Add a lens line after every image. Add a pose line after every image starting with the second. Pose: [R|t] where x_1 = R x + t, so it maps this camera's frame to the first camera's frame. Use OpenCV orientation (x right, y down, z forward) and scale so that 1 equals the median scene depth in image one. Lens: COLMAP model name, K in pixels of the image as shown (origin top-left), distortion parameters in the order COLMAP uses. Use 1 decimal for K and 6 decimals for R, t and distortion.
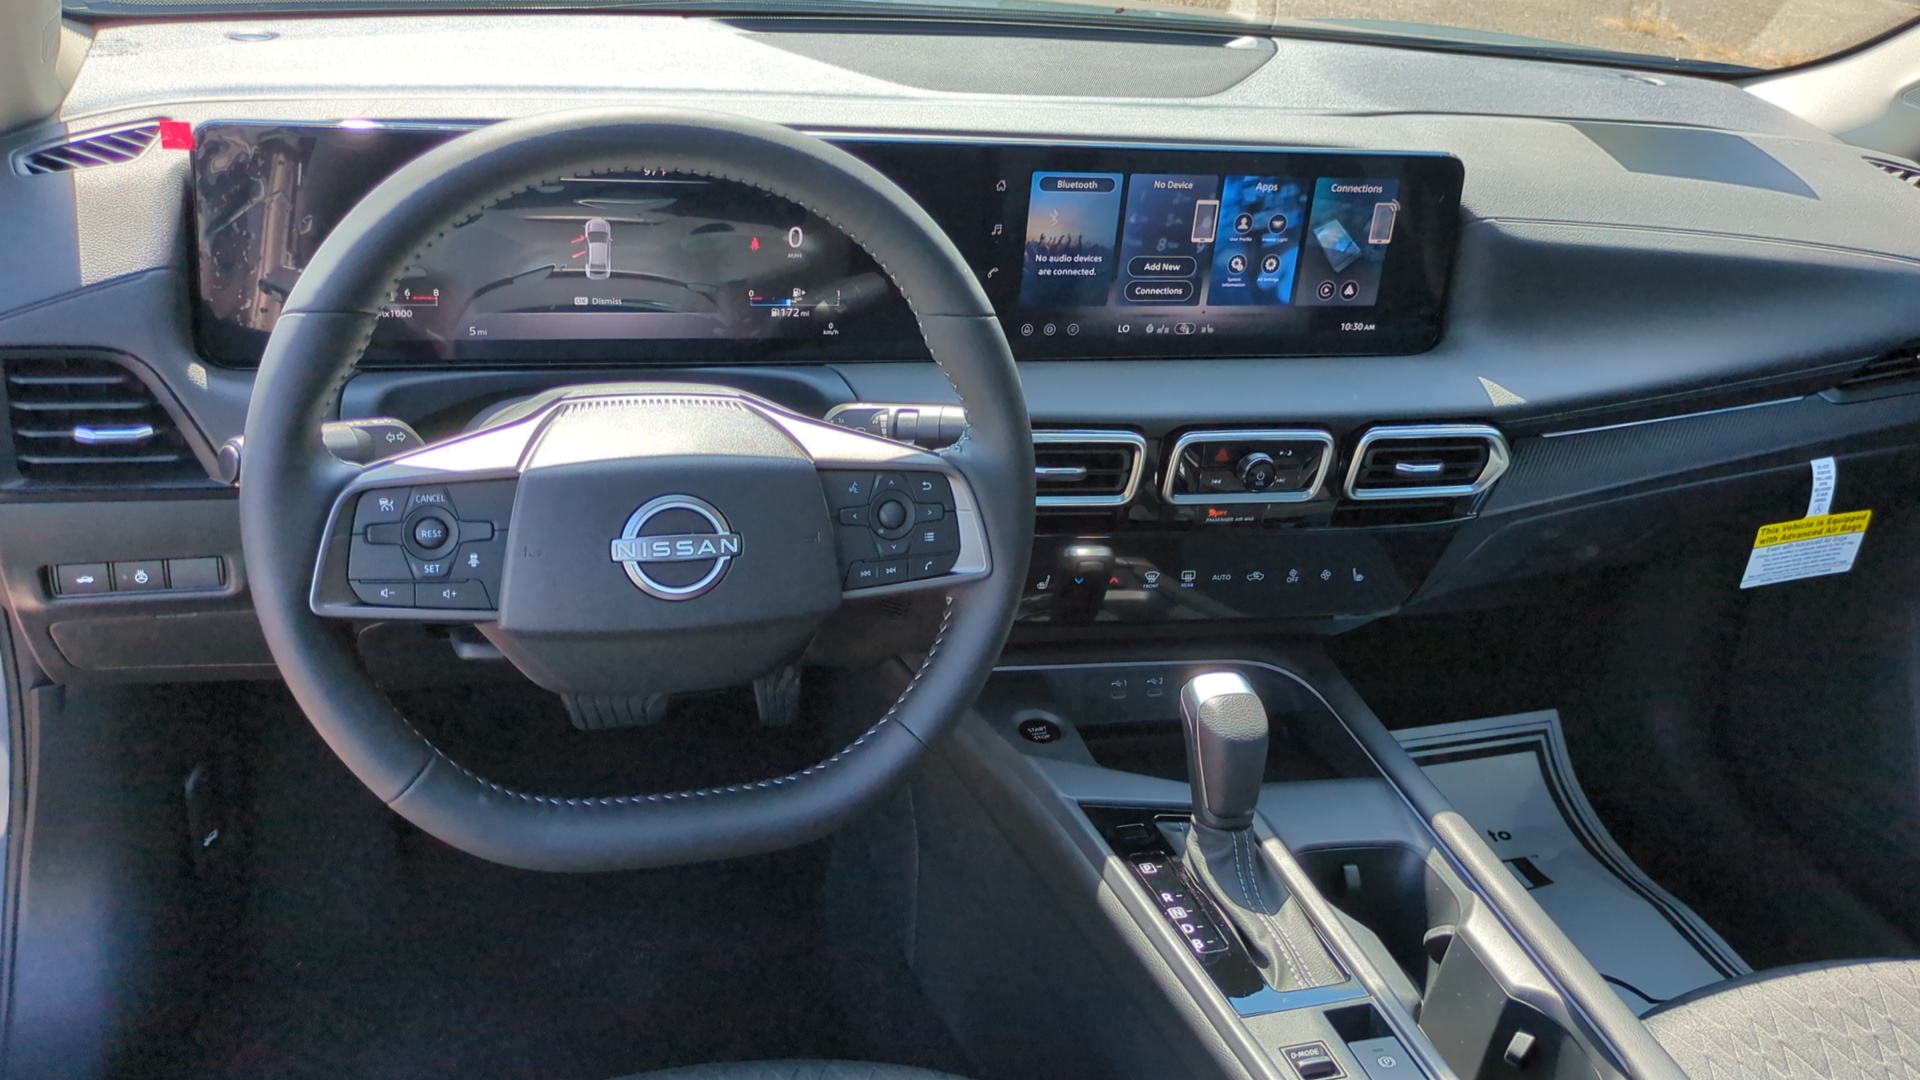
lens RADIAL K [[1627.0, 0, 954.6], [0, 1627.0, 536.4], [0, 0, 1]] dist [0.029566, -0.007203]
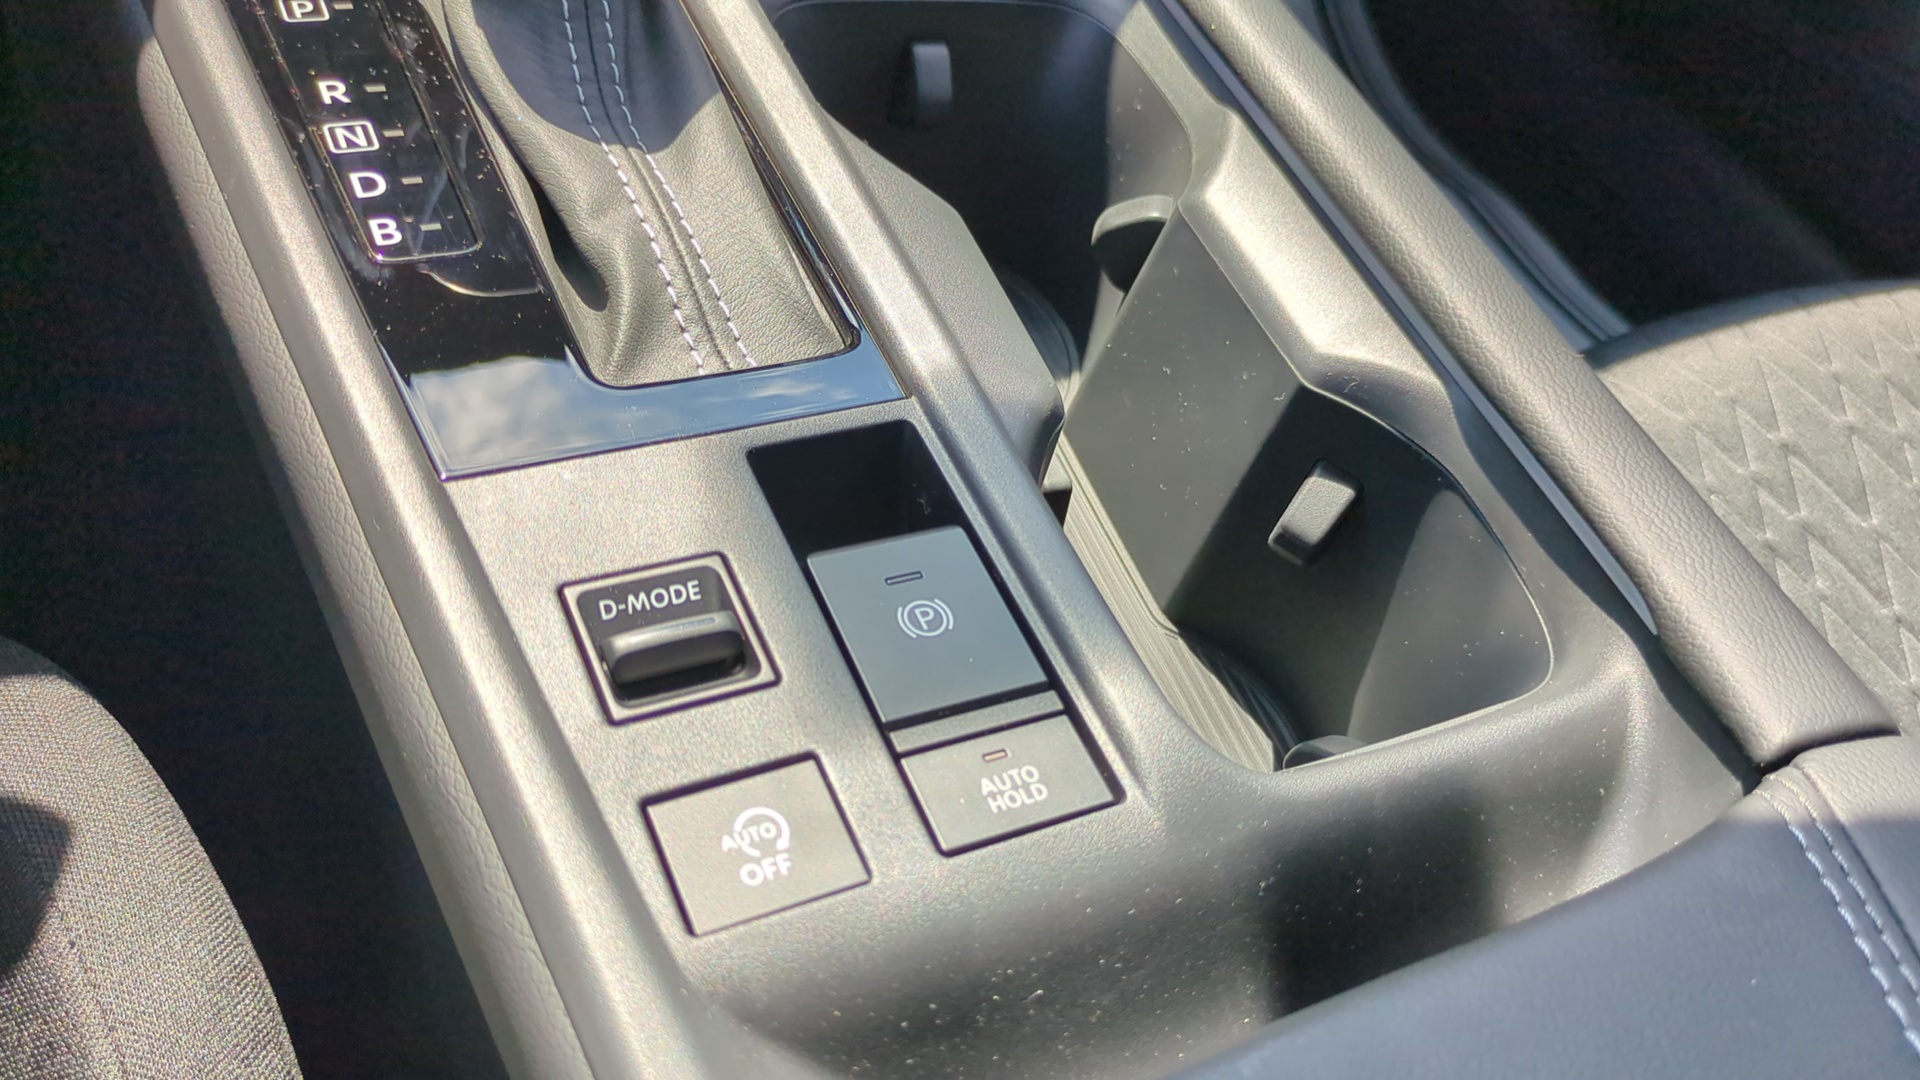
lens RADIAL K [[1627.0, 0, 962.3], [0, 1627.0, 539.4], [0, 0, 1]] dist [0.029566, -0.007203]
pose [[0.983673, -0.022398, 0.178568, 0.204520], [-0.051720, 0.915186, 0.399700, 0.176619], [-0.172375, -0.402409, 0.899085, 0.690487]]
